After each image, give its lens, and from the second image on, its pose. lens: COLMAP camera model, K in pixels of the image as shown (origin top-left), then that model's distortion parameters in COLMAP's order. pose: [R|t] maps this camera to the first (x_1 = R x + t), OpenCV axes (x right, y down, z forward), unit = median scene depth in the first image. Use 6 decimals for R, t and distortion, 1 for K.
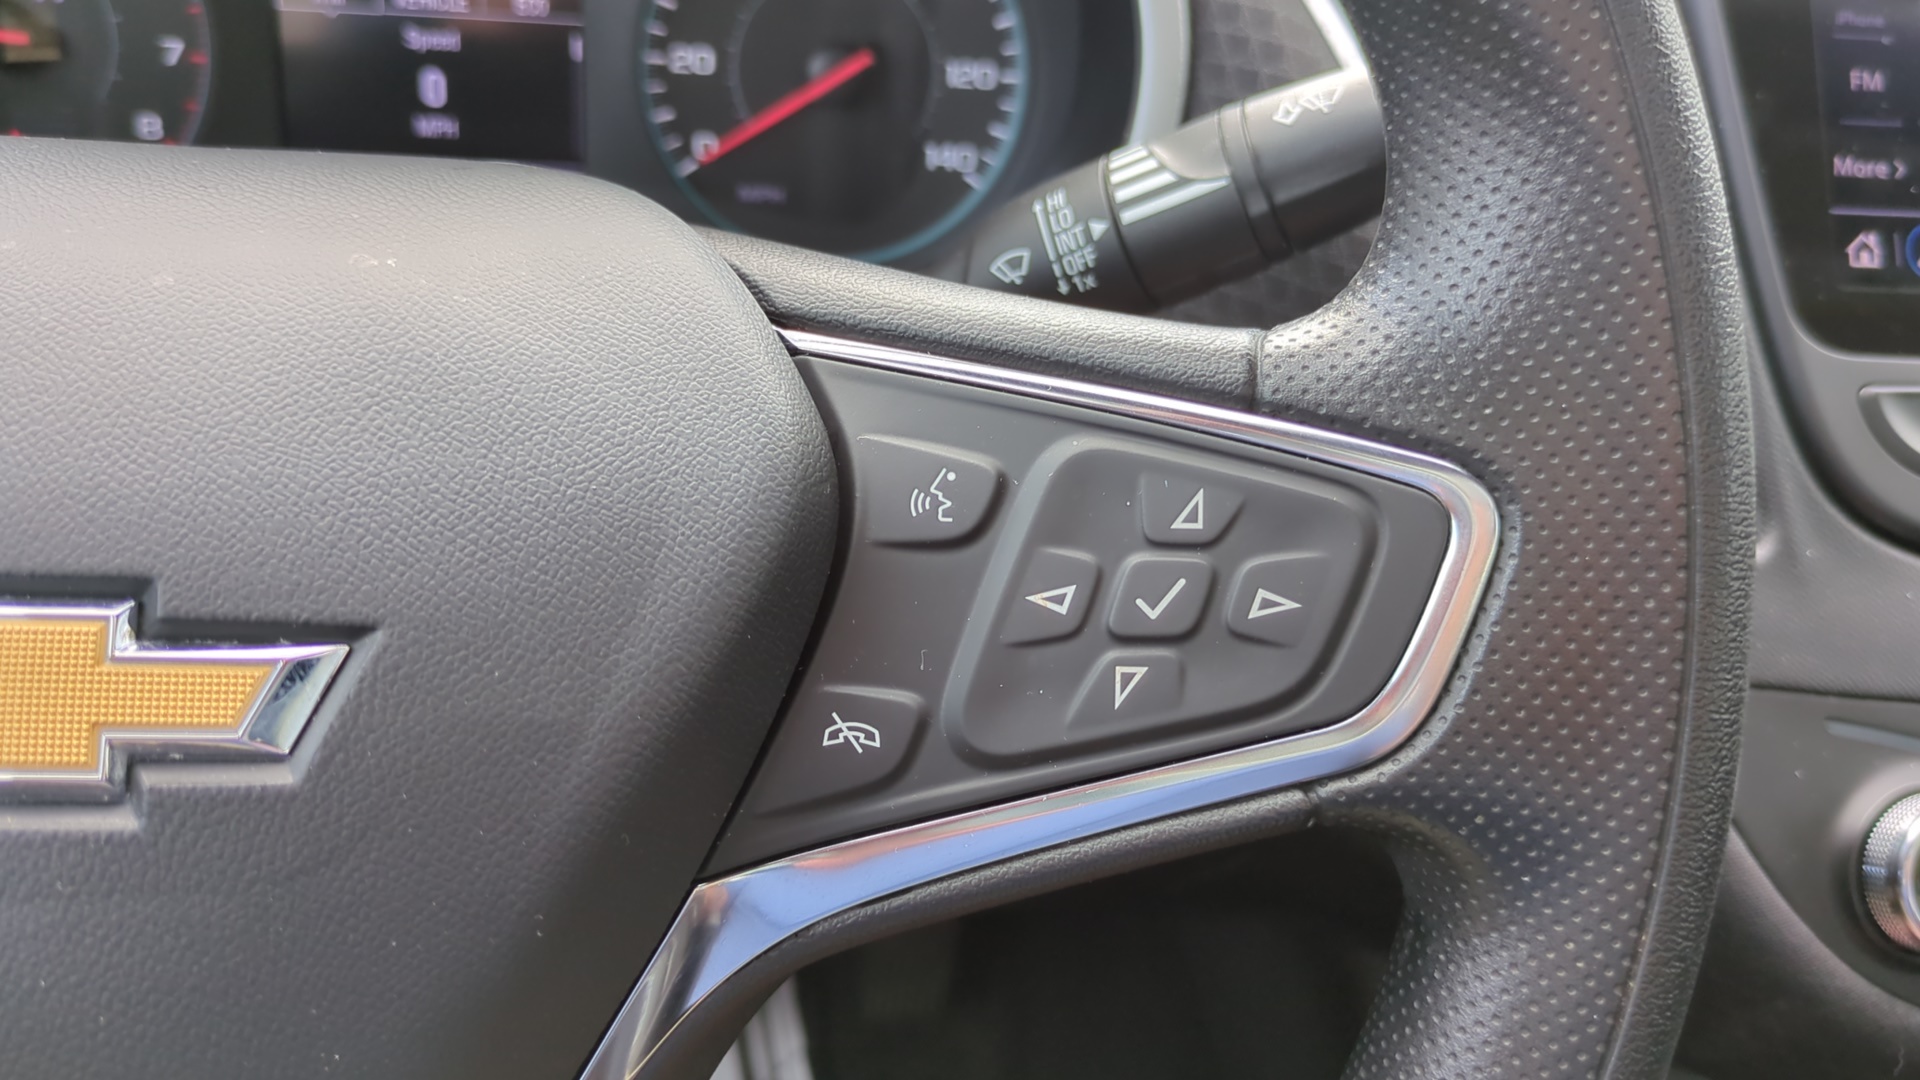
lens RADIAL K [[1626.9, 0, 960.0], [0, 1626.9, 540.0], [0, 0, 1]] dist [-0.009154, -0.011557]
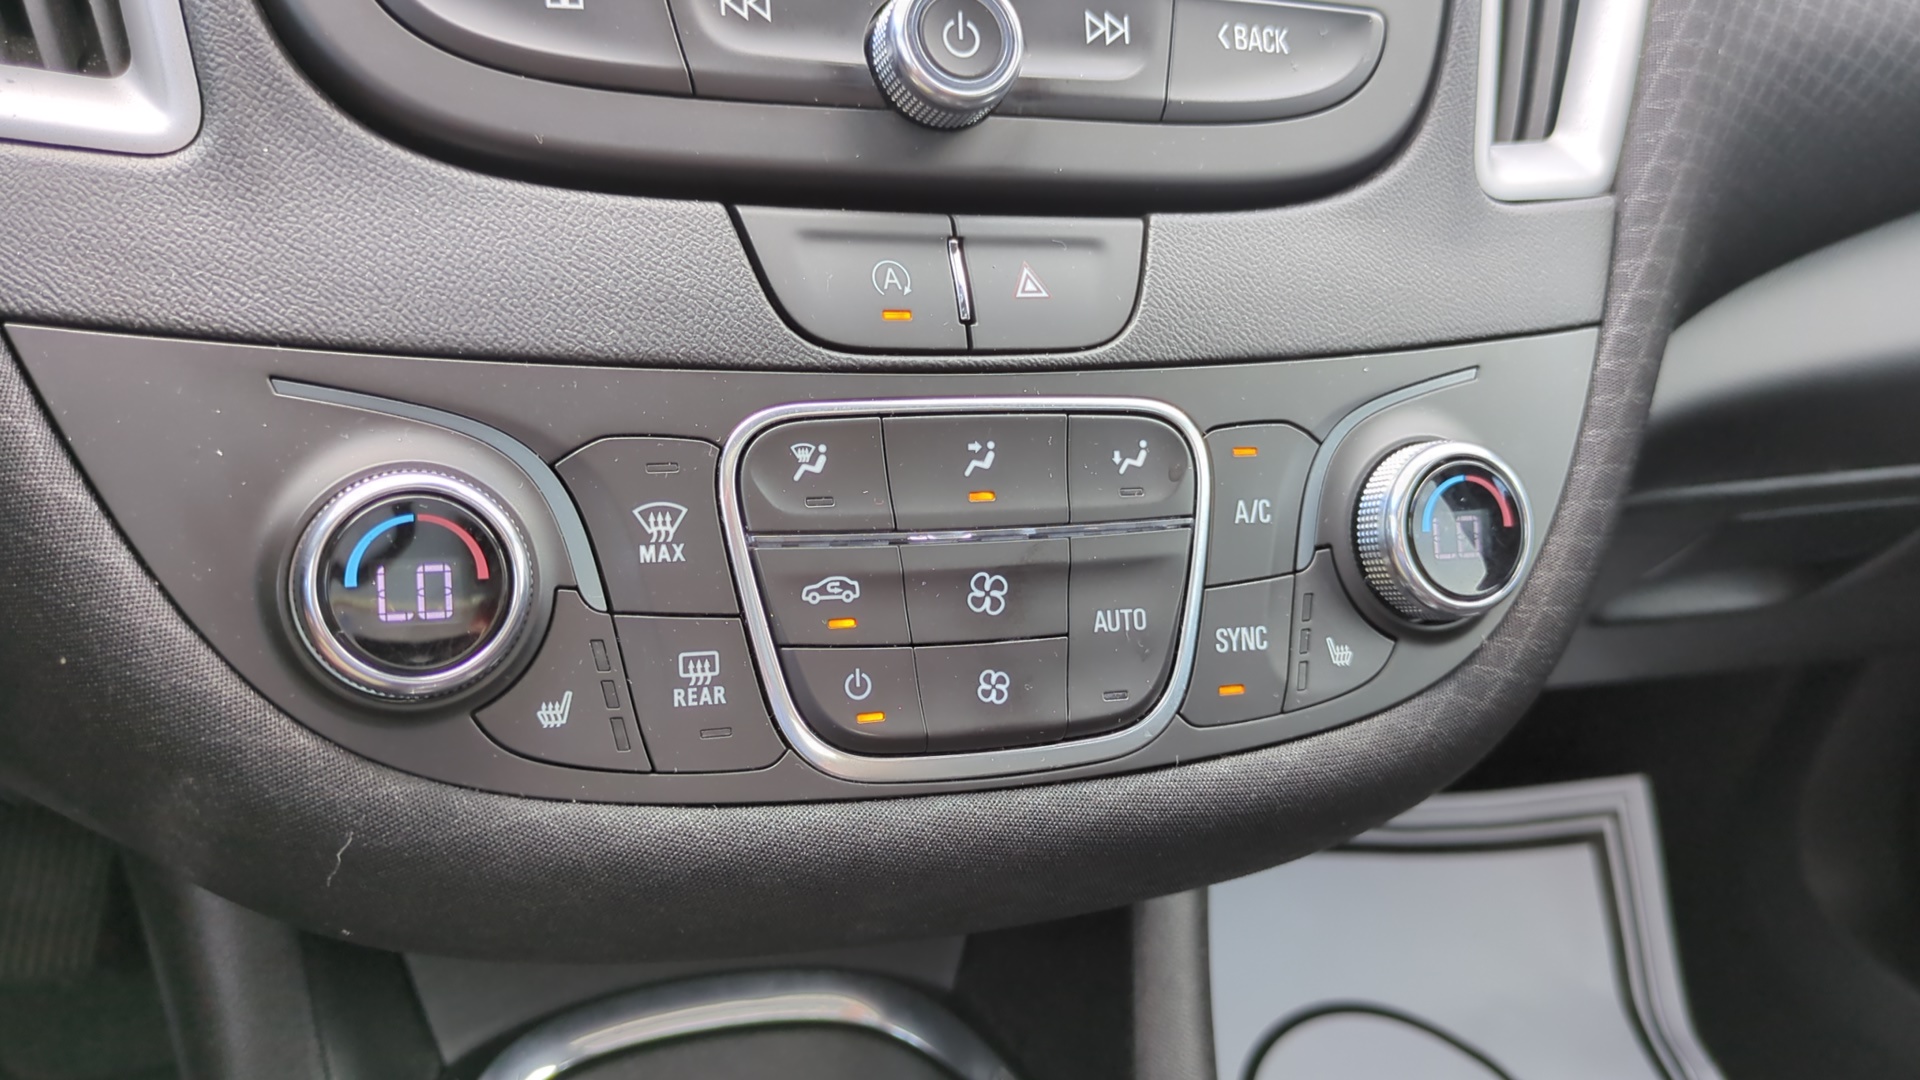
lens RADIAL K [[1643.4, 0, 964.2], [0, 1643.4, 523.6], [0, 0, 1]] dist [-0.002194, -0.012937]
pose [[0.976124, -0.036289, 0.214163, 0.762594], [0.034976, 0.999339, 0.009915, 0.200929], [-0.214381, -0.002188, 0.976748, 0.268538]]
